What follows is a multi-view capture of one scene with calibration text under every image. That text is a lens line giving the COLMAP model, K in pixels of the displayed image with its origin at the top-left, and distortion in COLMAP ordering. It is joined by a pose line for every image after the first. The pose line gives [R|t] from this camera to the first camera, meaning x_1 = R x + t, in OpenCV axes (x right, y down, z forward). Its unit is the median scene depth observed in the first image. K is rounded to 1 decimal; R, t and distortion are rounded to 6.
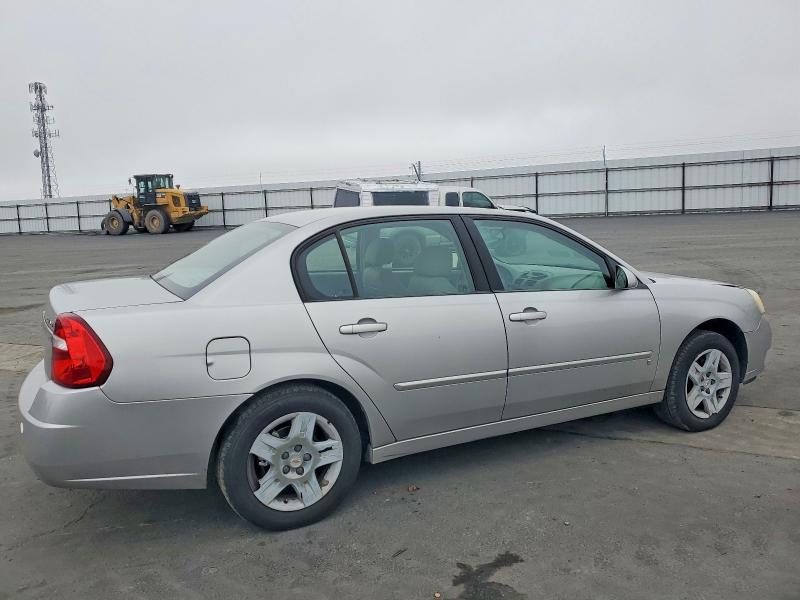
lens RADIAL K [[640.6, 0, 399.0], [0, 640.6, 299.0], [0, 0, 1]] dist [0.025792, -0.004423]
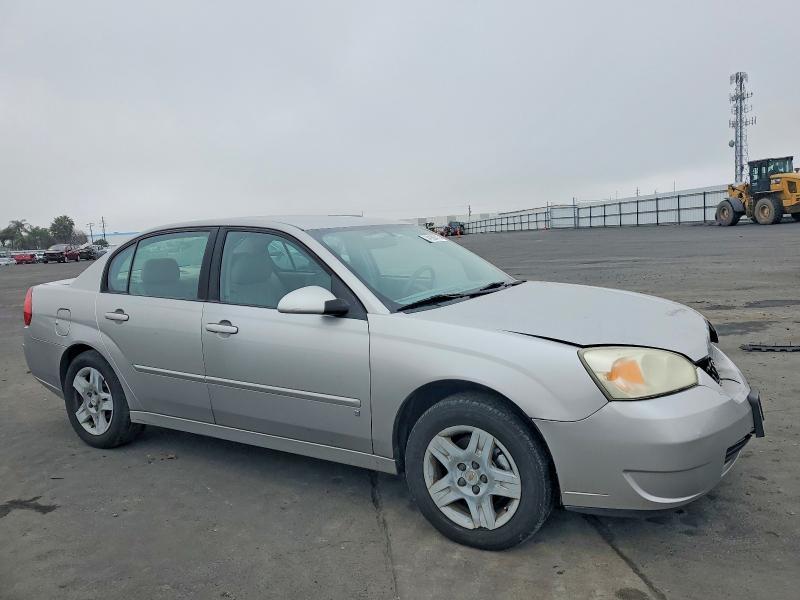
lens RADIAL K [[640.6, 0, 399.3], [0, 640.6, 300.7], [0, 0, 1]] dist [0.025792, -0.004423]
pose [[0.505784, 0.100066, -0.856837, 0.154616], [-0.081422, 0.994353, 0.068063, -0.013869], [0.858809, 0.035341, 0.511076, 0.092631]]
